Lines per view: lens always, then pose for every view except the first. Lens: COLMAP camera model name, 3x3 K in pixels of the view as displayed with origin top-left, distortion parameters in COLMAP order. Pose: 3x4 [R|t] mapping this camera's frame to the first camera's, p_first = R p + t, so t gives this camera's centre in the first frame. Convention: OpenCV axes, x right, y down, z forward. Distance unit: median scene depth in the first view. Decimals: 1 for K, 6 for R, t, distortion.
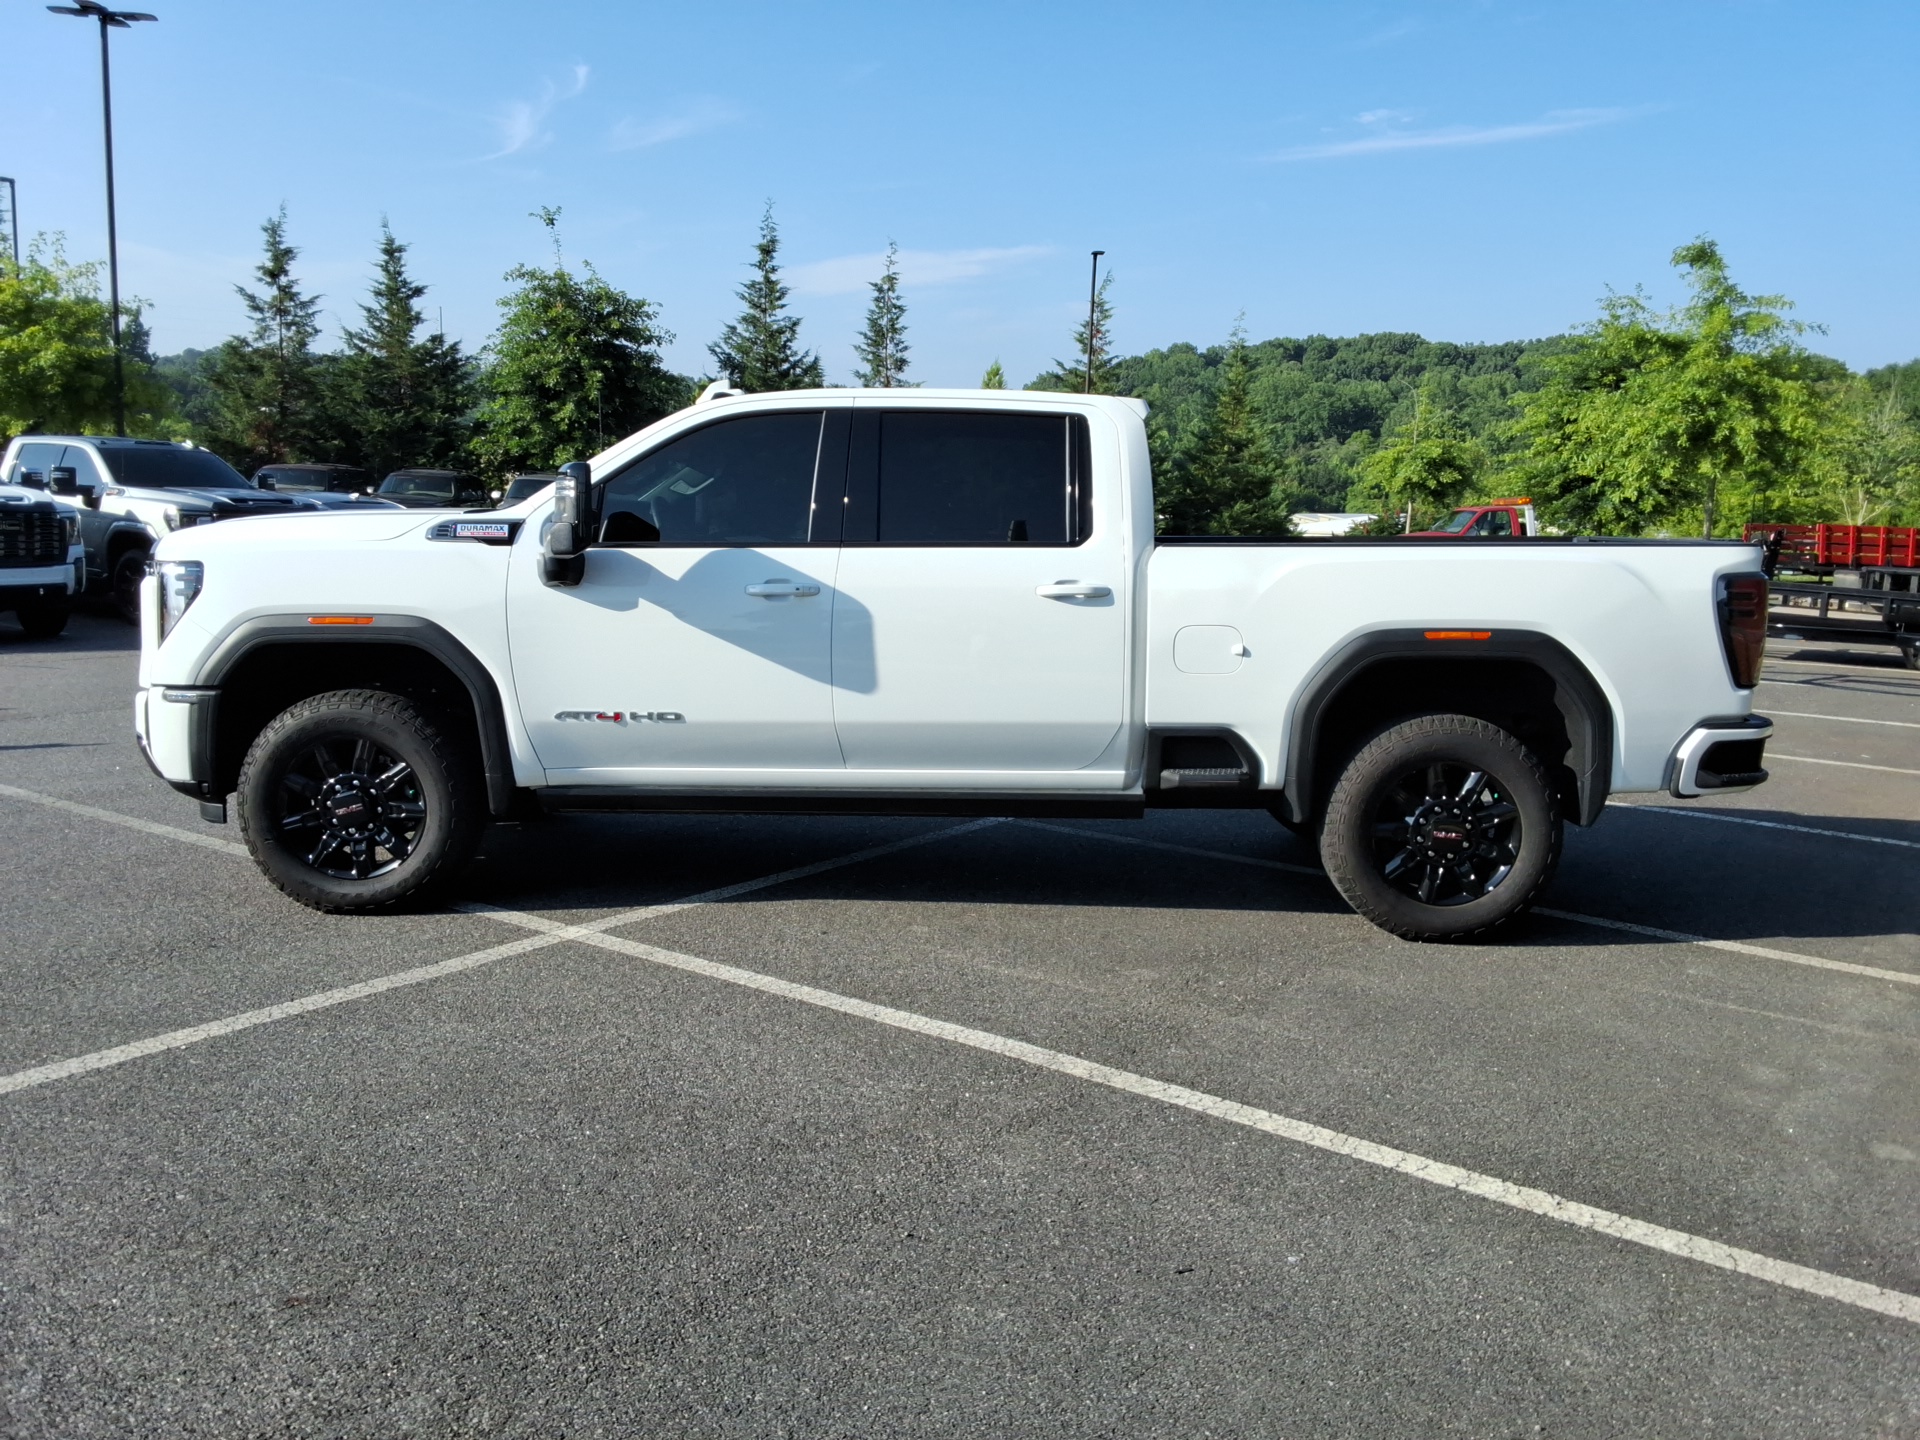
lens RADIAL K [[1537.0, 0, 973.1], [0, 1537.0, 714.0], [0, 0, 1]] dist [0.105786, -0.169224]
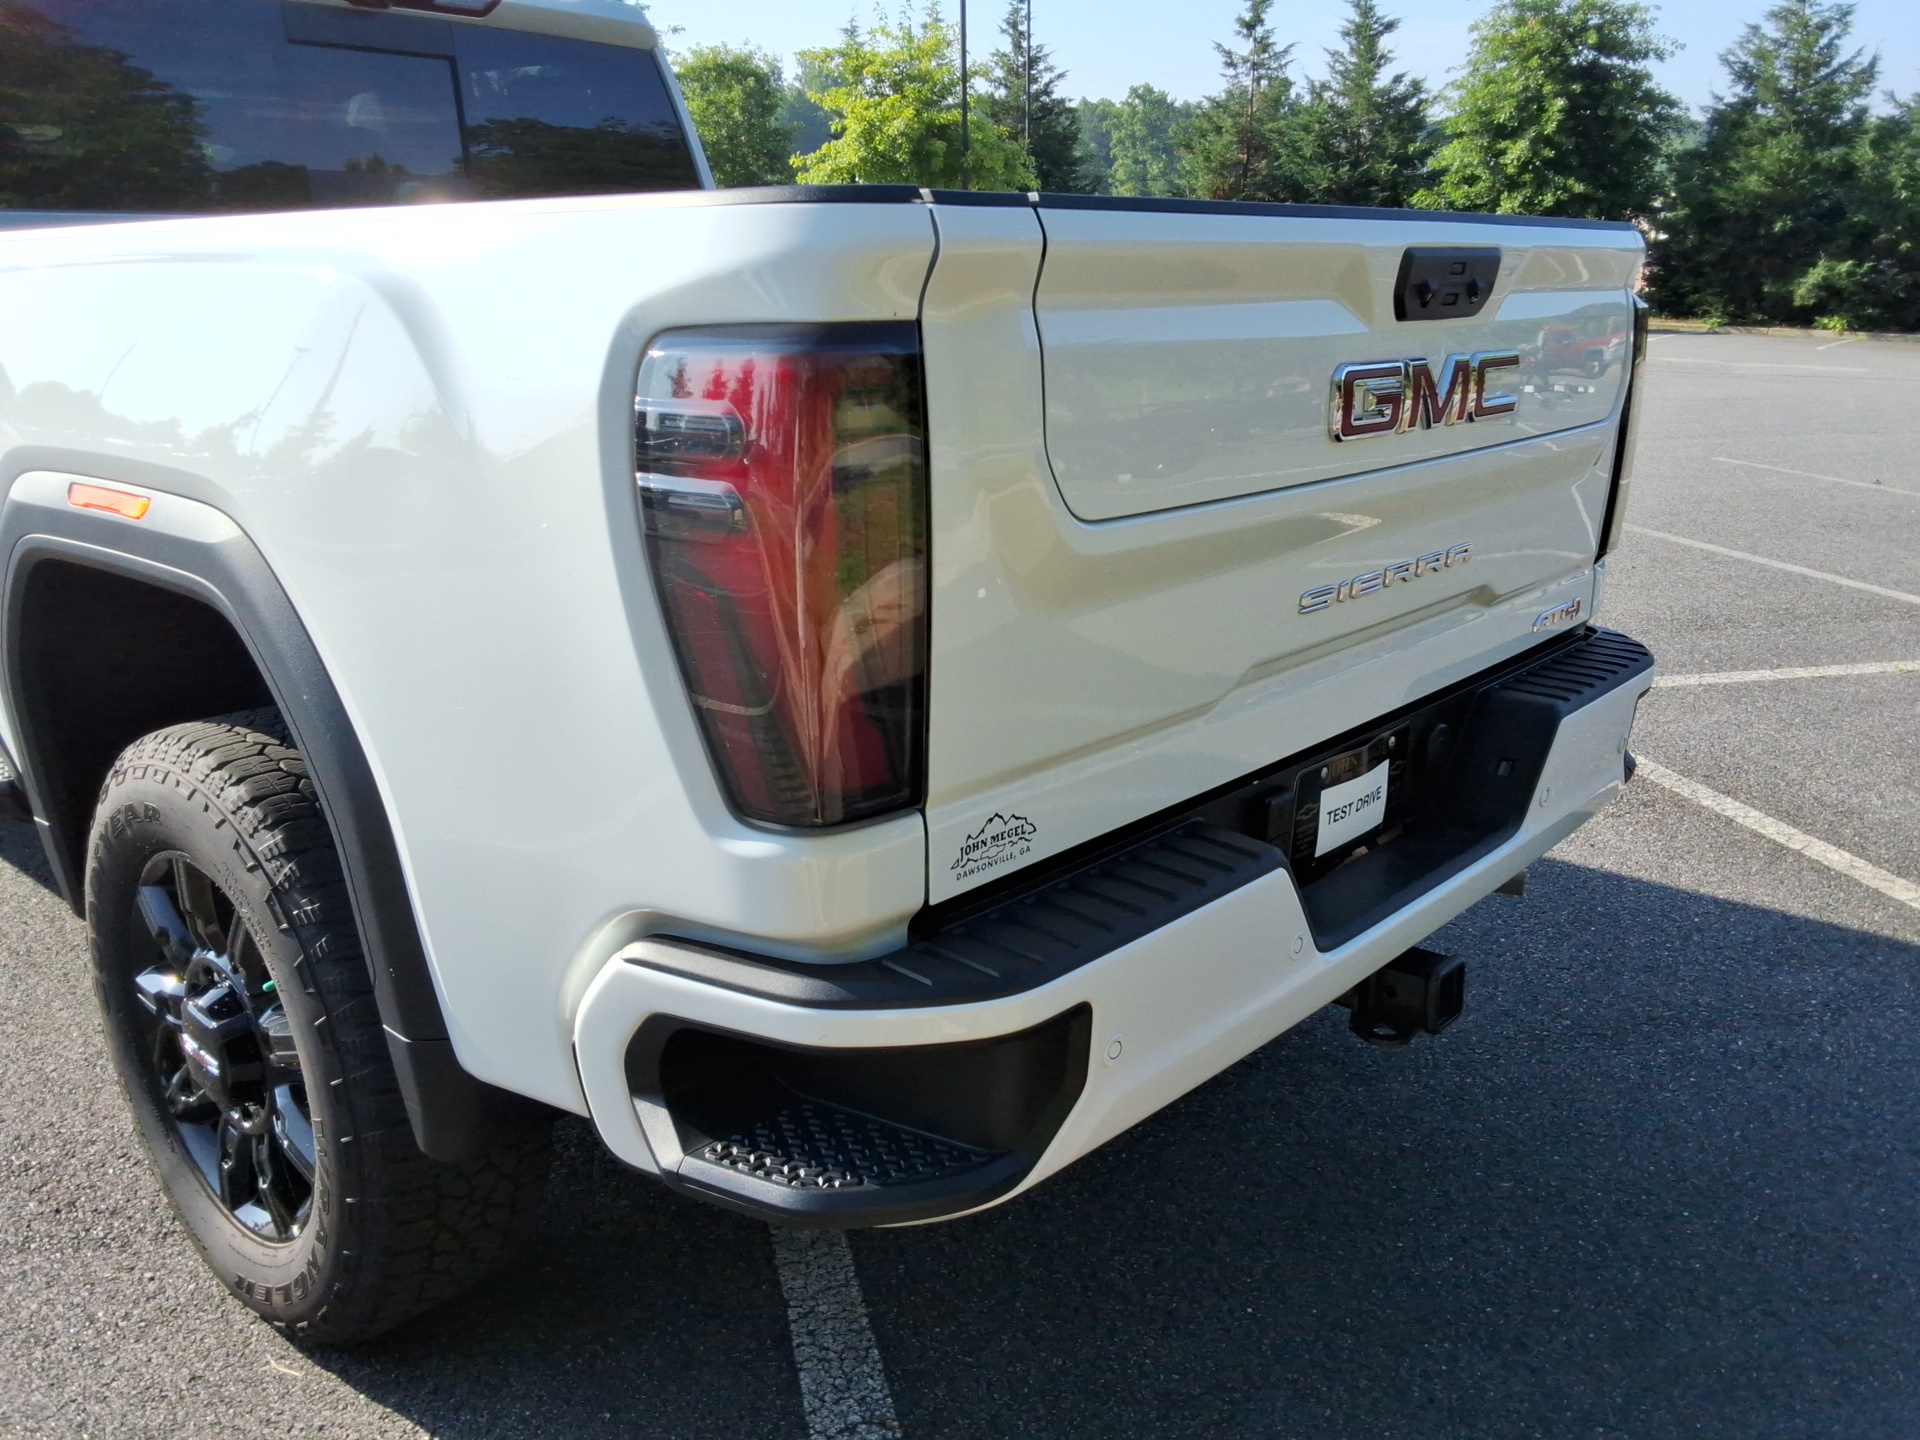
lens RADIAL K [[1537.0, 0, 999.0], [0, 1537.0, 693.5], [0, 0, 1]] dist [0.105786, -0.169224]
pose [[0.761642, 0.156056, -0.628926, 0.108429], [-0.074168, 0.985184, 0.154636, -0.012099], [0.643740, -0.071131, 0.761932, 0.138111]]
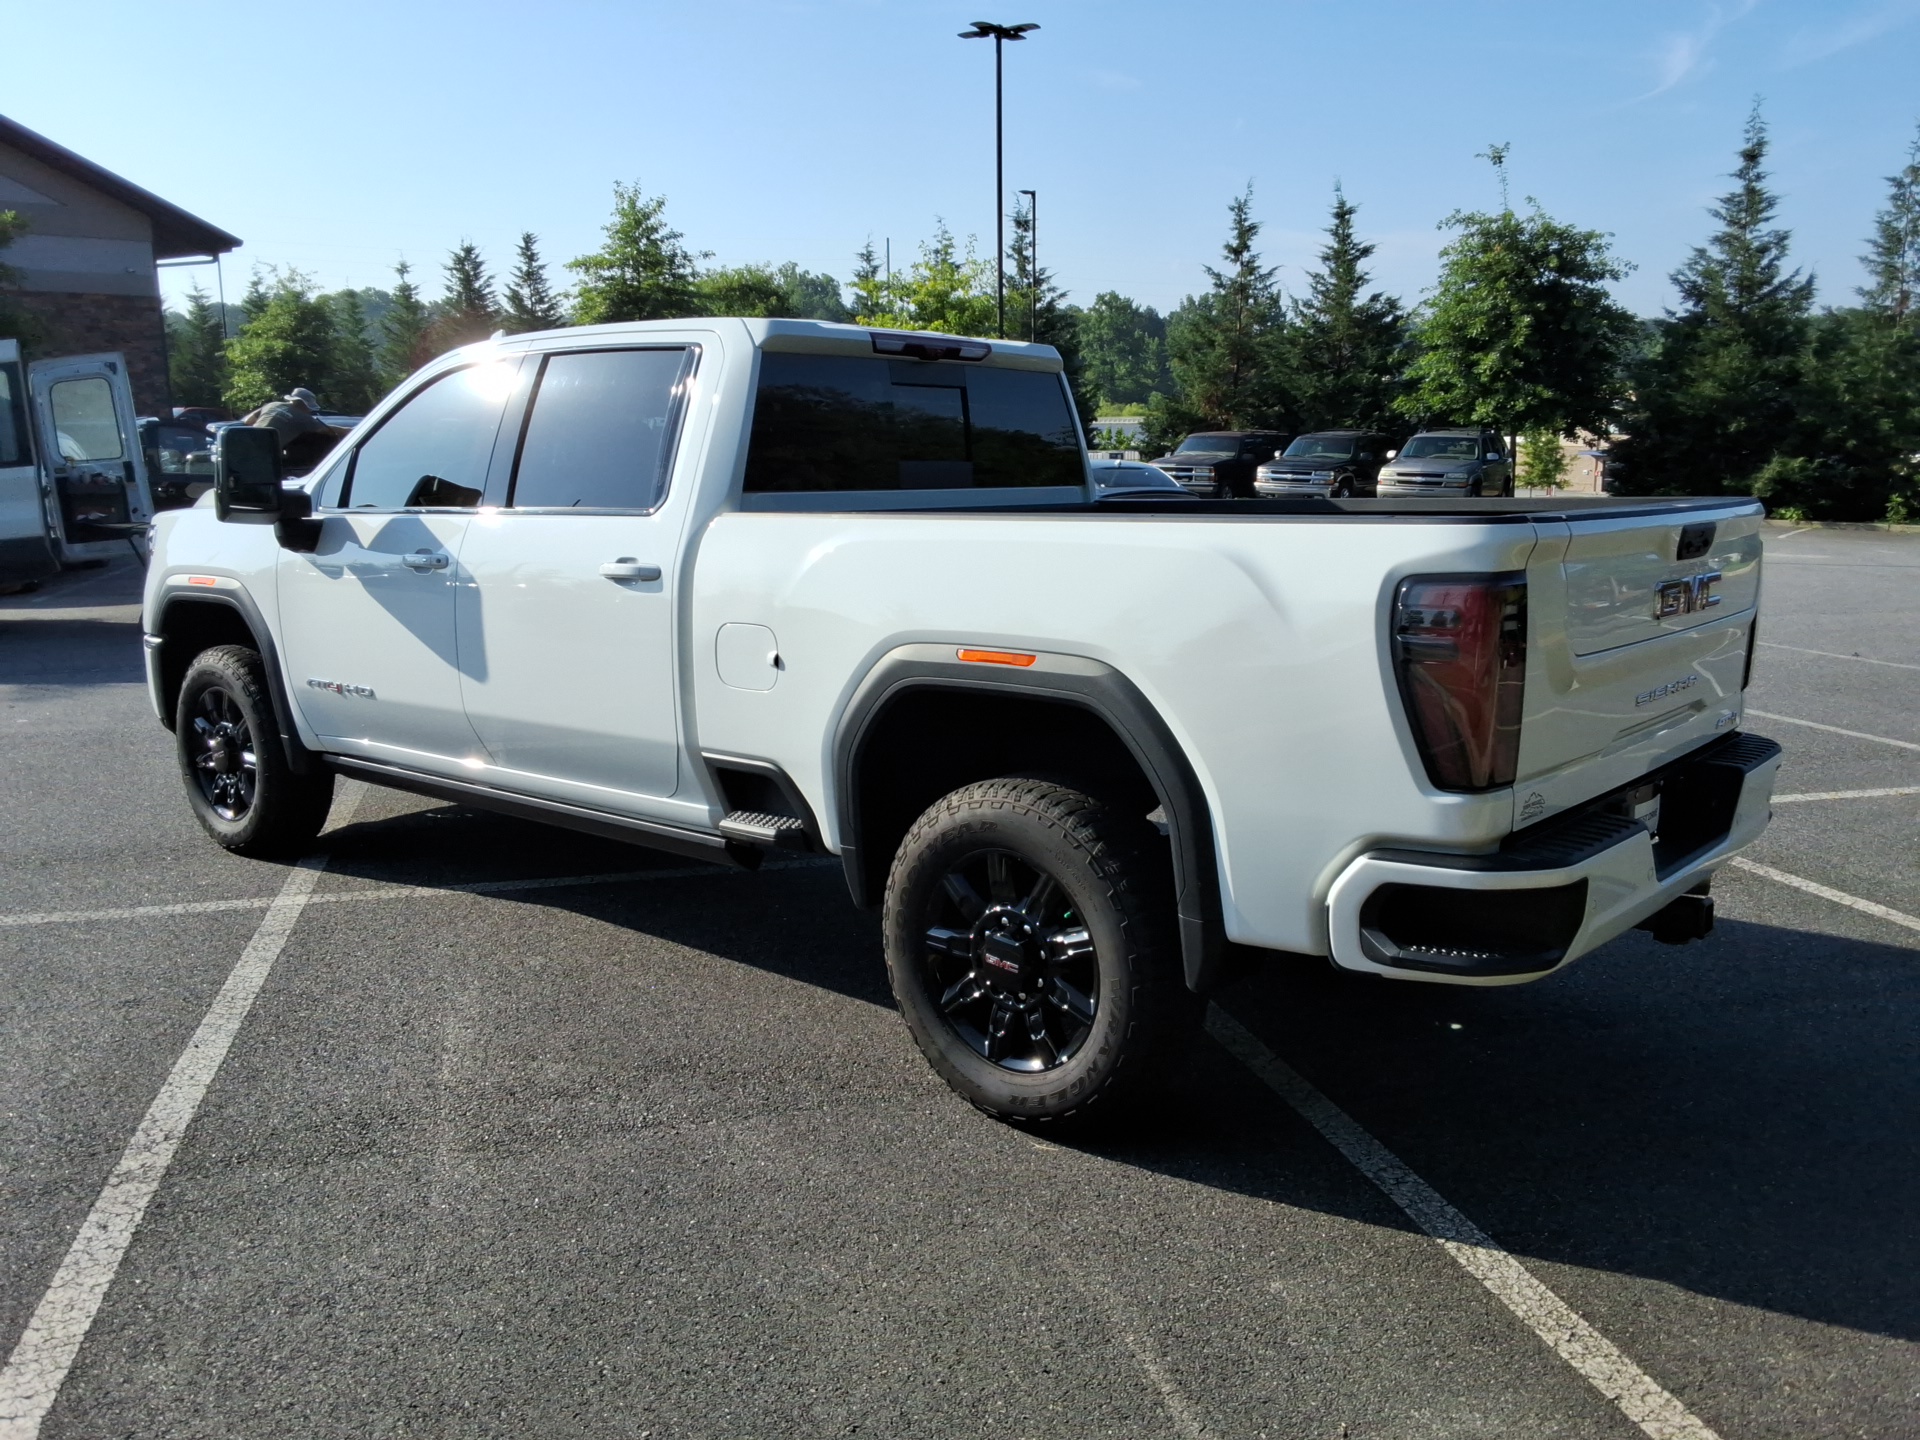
lens RADIAL K [[1537.0, 0, 988.1], [0, 1537.0, 701.4], [0, 0, 1]] dist [0.105786, -0.169224]
pose [[0.771301, 0.077552, -0.631728, 0.114570], [-0.066108, 0.996942, 0.041673, -0.009414], [0.633028, 0.009620, 0.774069, 0.081237]]
